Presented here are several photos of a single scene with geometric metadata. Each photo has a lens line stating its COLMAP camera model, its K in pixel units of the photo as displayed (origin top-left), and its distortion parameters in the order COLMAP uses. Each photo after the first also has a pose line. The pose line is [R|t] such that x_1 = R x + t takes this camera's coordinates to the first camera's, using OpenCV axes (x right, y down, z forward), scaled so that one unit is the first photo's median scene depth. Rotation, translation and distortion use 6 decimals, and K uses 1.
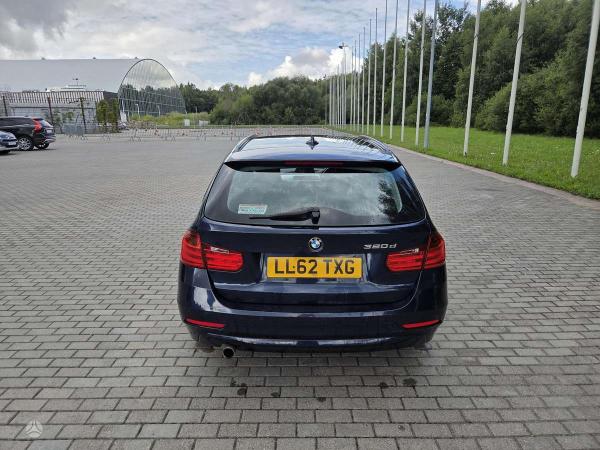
lens RADIAL K [[432.4, 0, 300.0], [0, 432.4, 225.0], [0, 0, 1]] dist [0.061368, -0.072886]
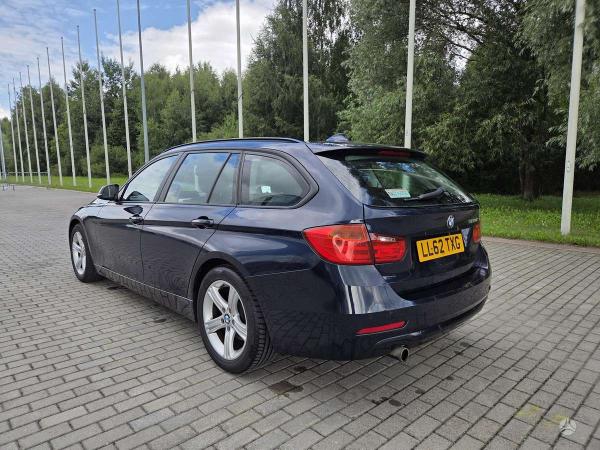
lens RADIAL K [[432.4, 0, 300.0], [0, 432.4, 225.0], [0, 0, 1]] dist [0.061368, -0.072886]
pose [[0.694167, -0.068168, 0.716579, -0.111434], [0.164395, 0.984209, -0.065625, 0.006875], [-0.700790, 0.163357, 0.694412, 0.058871]]
